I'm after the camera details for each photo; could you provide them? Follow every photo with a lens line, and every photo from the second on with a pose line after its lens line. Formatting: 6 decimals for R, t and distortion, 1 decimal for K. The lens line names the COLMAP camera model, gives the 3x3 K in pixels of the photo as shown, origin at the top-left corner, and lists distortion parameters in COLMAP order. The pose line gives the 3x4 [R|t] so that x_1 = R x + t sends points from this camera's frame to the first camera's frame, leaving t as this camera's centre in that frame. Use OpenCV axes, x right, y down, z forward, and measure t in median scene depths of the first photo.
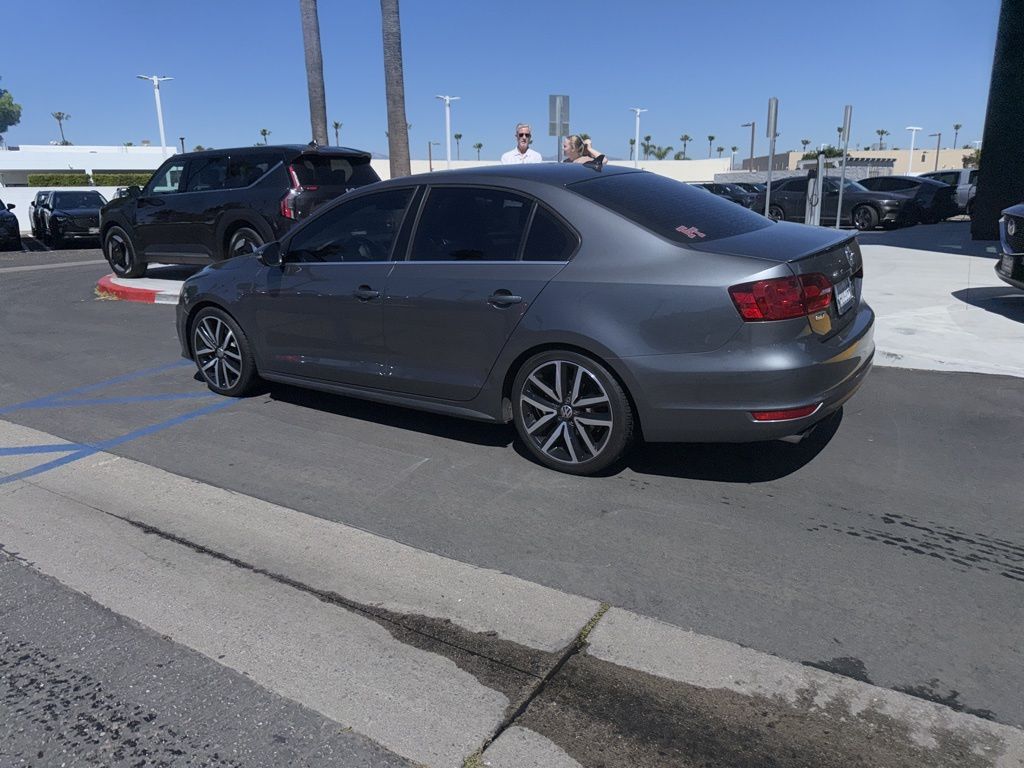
lens RADIAL K [[722.2, 0, 508.9], [0, 722.2, 375.4], [0, 0, 1]] dist [0.010304, -0.014764]
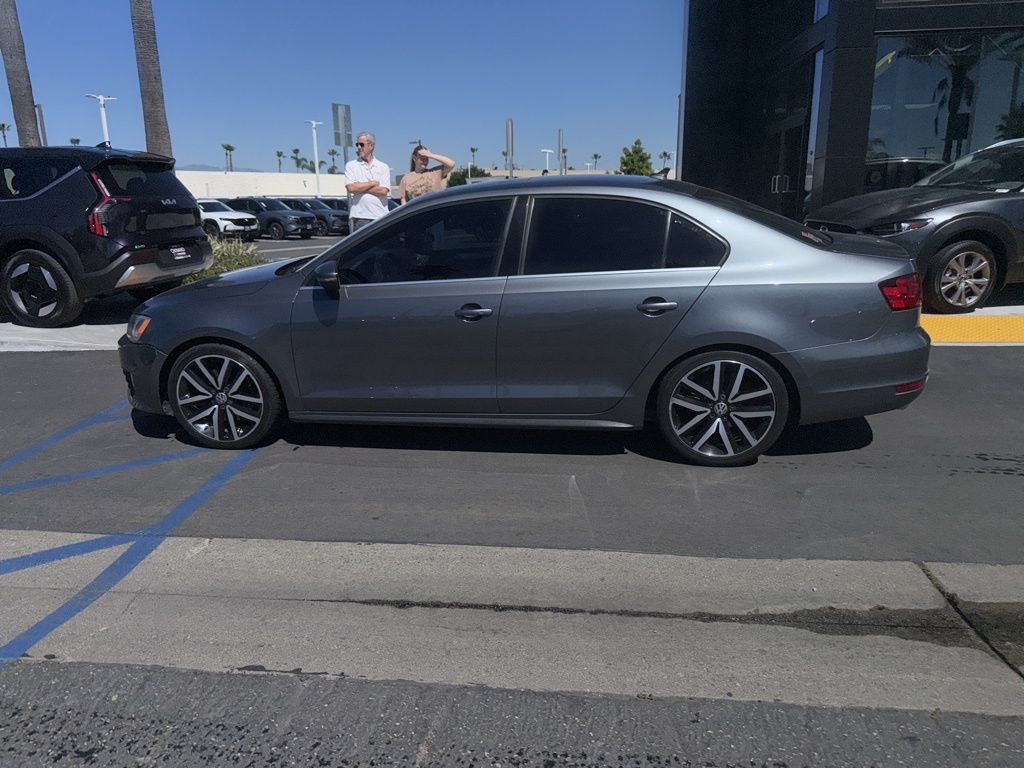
lens RADIAL K [[721.7, 0, 507.3], [0, 721.7, 387.6], [0, 0, 1]] dist [0.041998, -0.066675]
pose [[0.898098, -0.105934, 0.426846, -0.649665], [0.107431, 0.993998, 0.020649, -0.036236], [-0.426471, 0.027311, 0.904089, 0.166038]]
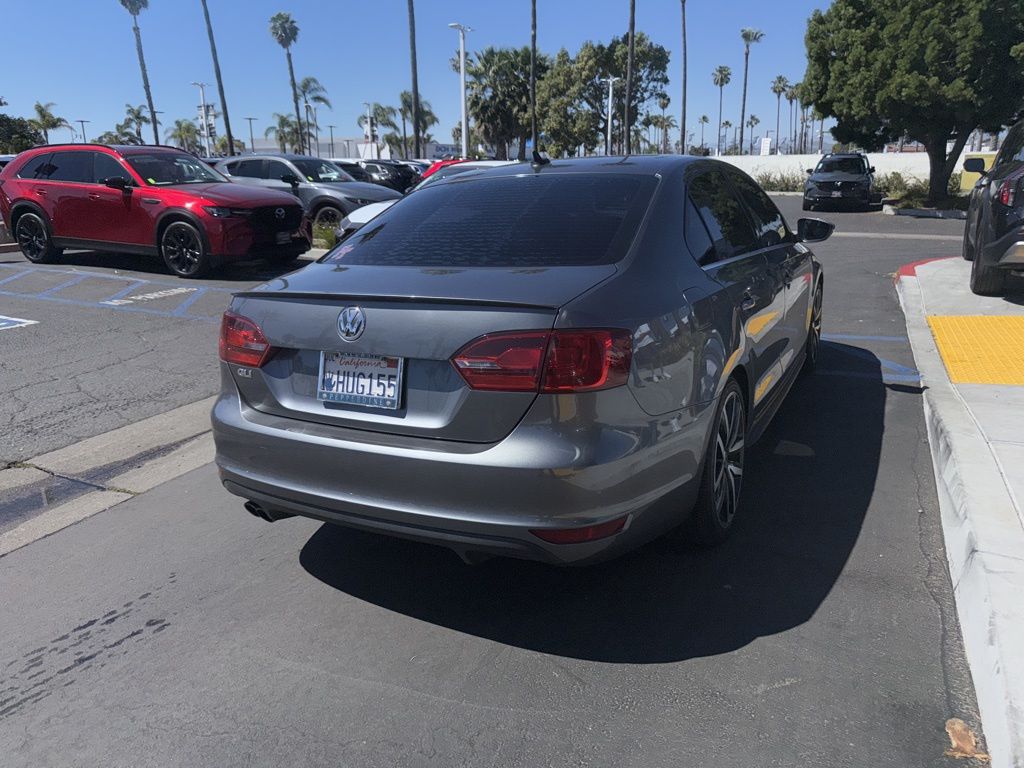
lens RADIAL K [[730.9, 0, 507.0], [0, 730.9, 386.0], [0, 0, 1]] dist [0.018534, -0.024742]
pose [[0.108625, 0.298950, -0.948066, 1.074039], [-0.237123, 0.933972, 0.267337, -0.307450], [0.965388, 0.195768, 0.172341, 1.003331]]
